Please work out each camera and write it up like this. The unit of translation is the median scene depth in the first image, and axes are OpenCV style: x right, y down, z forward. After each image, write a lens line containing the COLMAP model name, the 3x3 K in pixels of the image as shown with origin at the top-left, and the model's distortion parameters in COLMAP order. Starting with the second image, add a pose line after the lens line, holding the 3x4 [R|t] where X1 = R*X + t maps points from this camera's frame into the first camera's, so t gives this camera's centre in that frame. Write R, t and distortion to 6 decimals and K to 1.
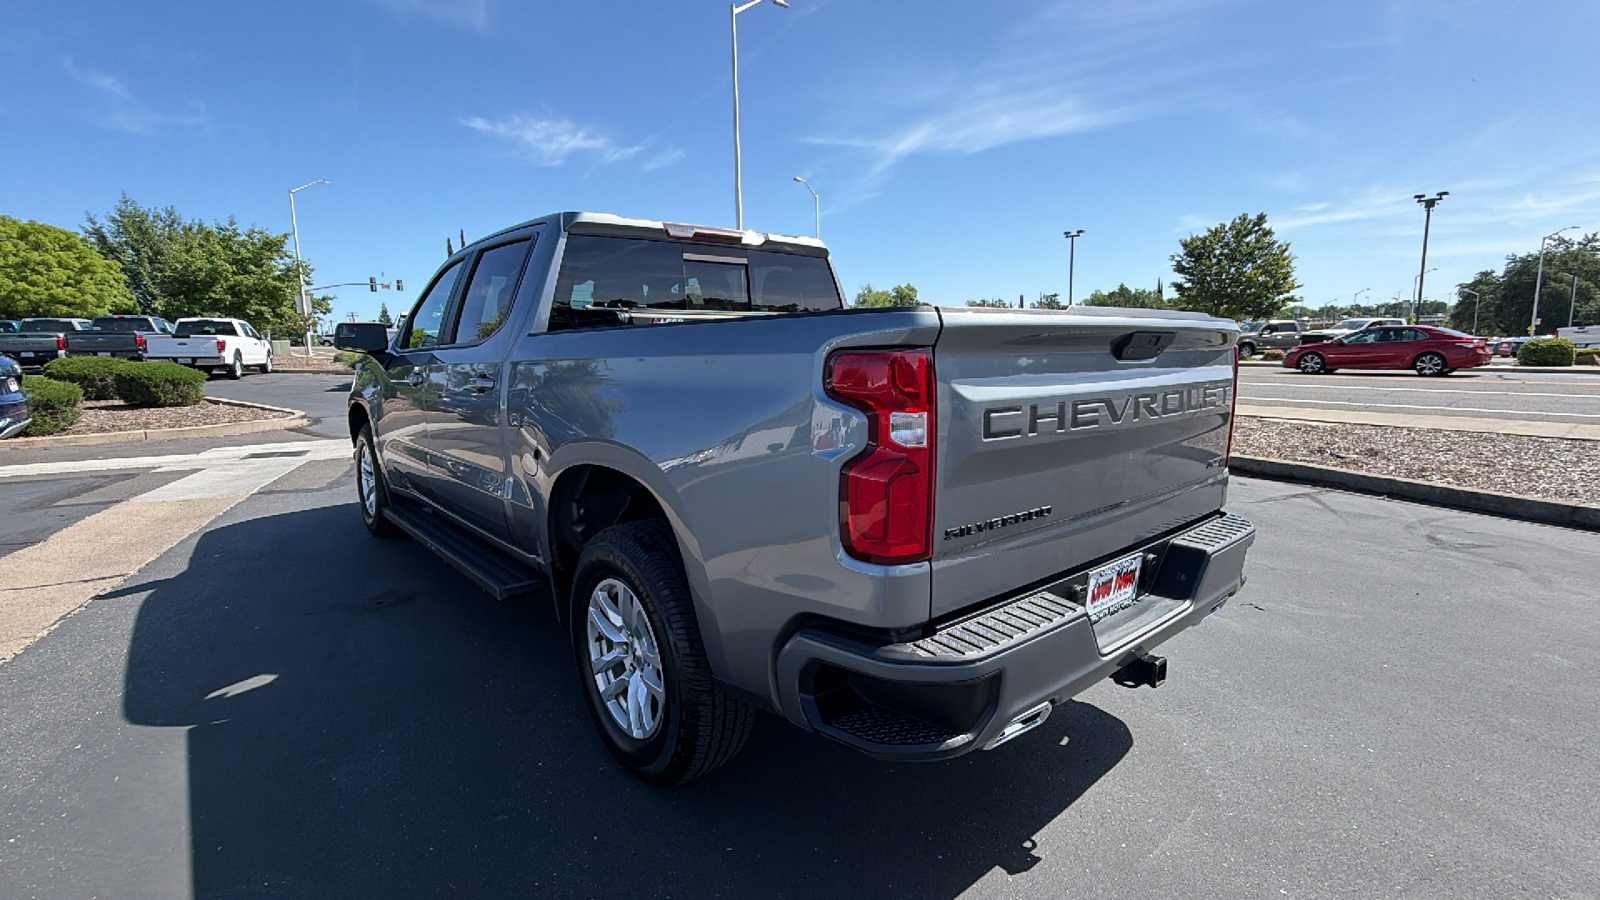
lens RADIAL K [[732.3, 0, 796.6], [0, 732.3, 457.5], [0, 0, 1]] dist [0.002681, -0.000203]
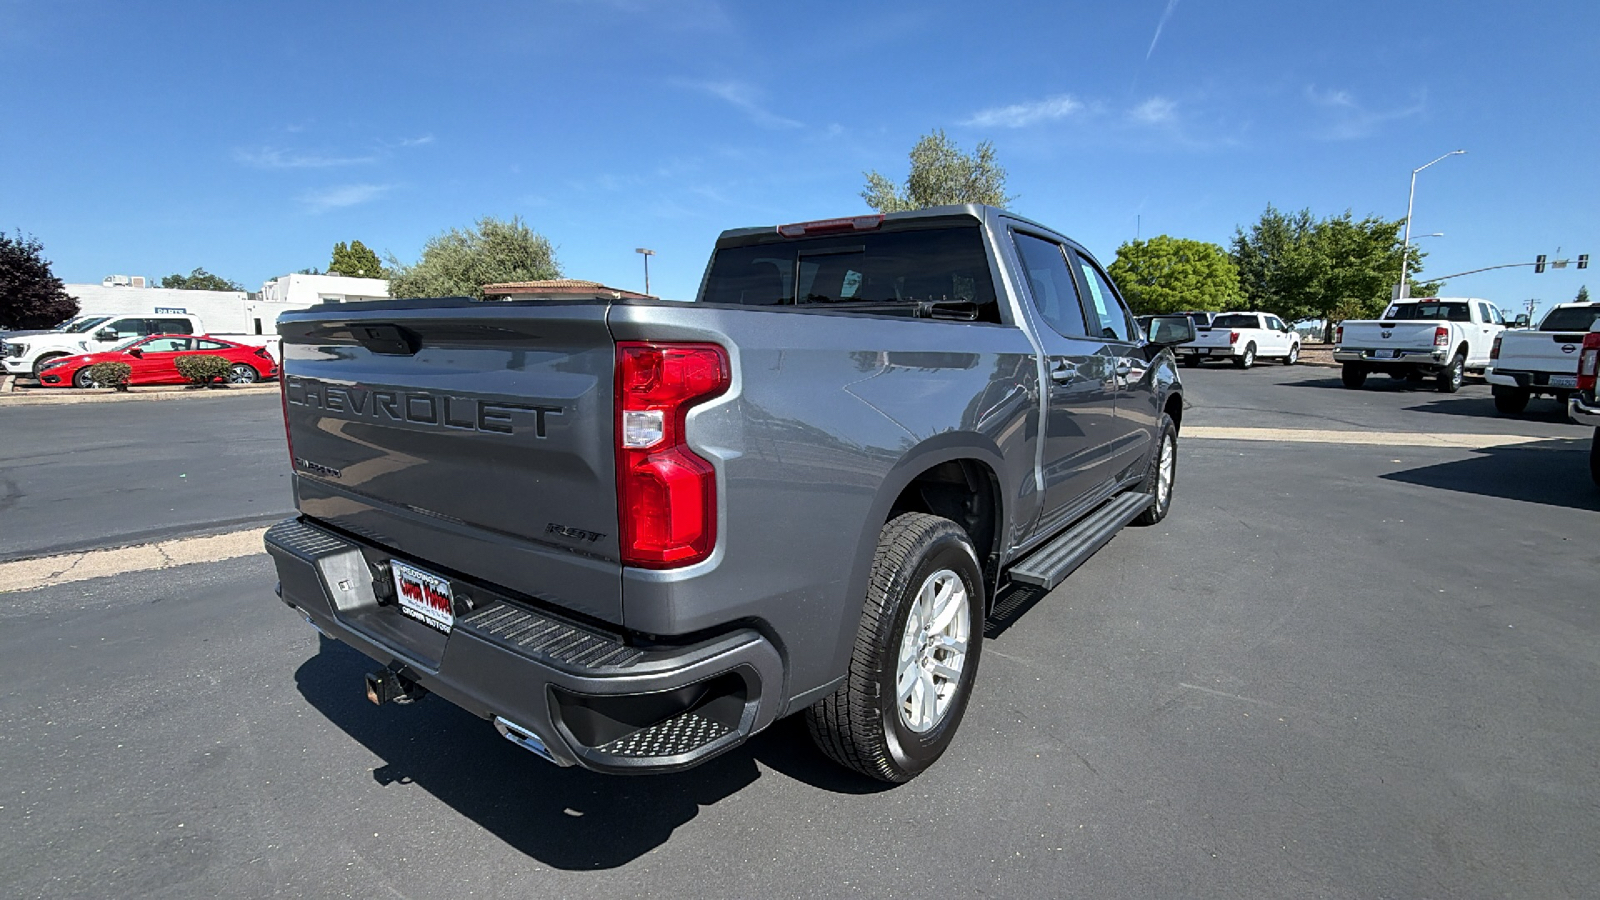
lens RADIAL K [[732.4, 0, 795.5], [0, 732.4, 454.6], [0, 0, 1]] dist [-0.001607, -0.000534]
pose [[0.222333, 0.161816, -0.961449, 0.079780], [-0.155387, 0.979407, 0.128906, -0.011154], [0.962509, 0.120736, 0.242899, 0.068179]]
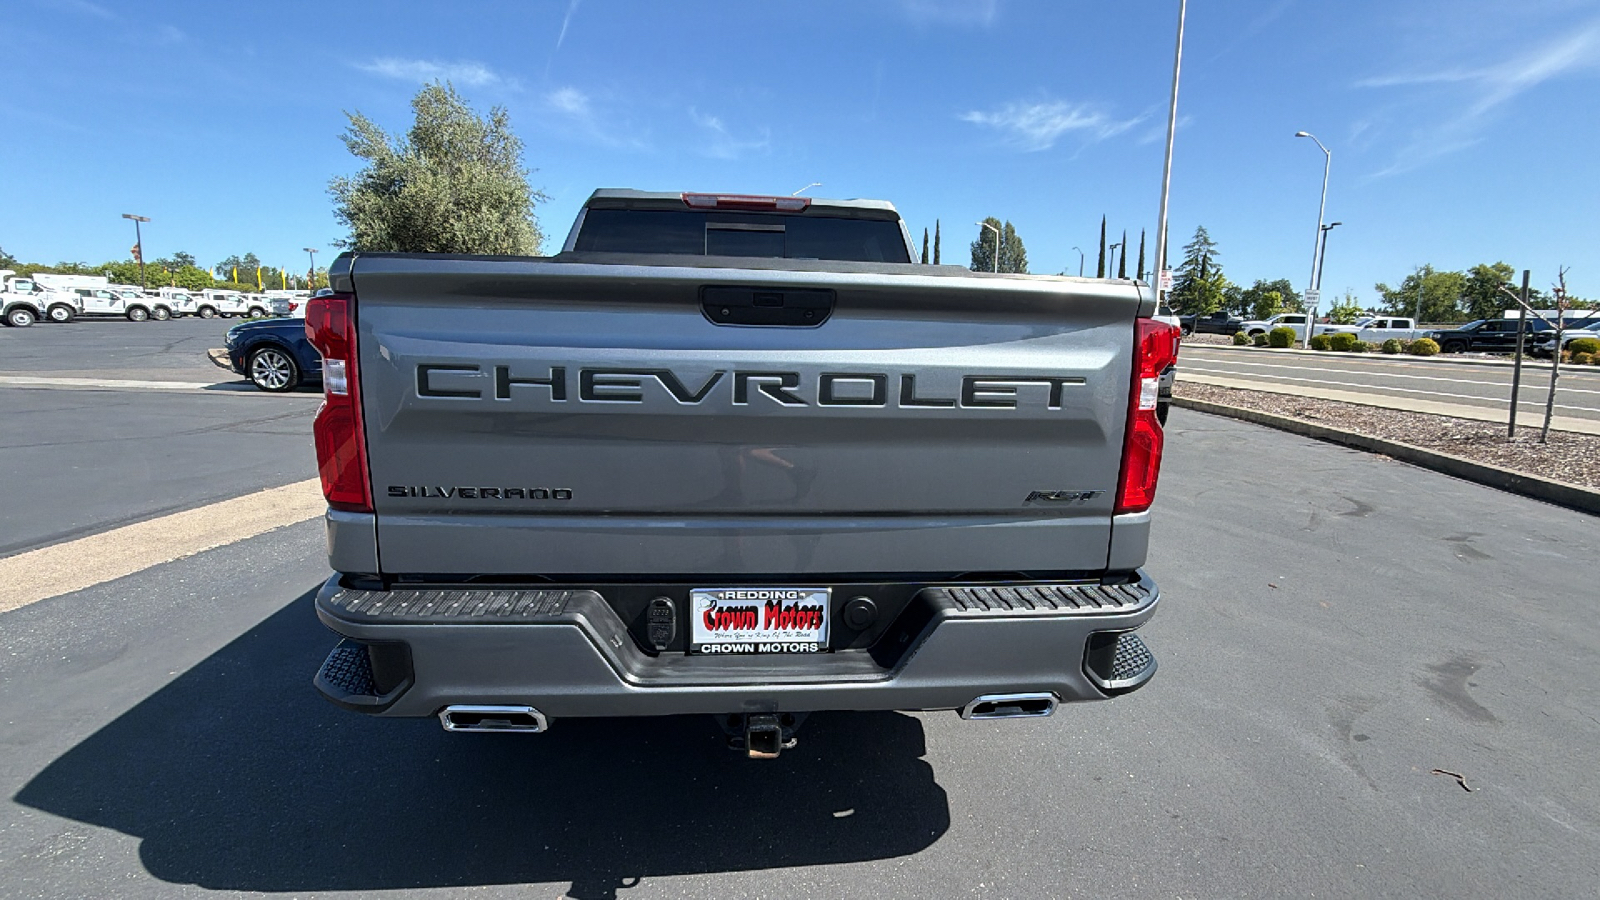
lens RADIAL K [[731.3, 0, 797.8], [0, 731.3, 457.1], [0, 0, 1]] dist [0.002081, -0.001655]
pose [[0.816686, 0.129720, -0.562314, 0.049490], [-0.119369, 0.991308, 0.055317, -0.002396], [0.564602, 0.021947, 0.825071, 0.021067]]
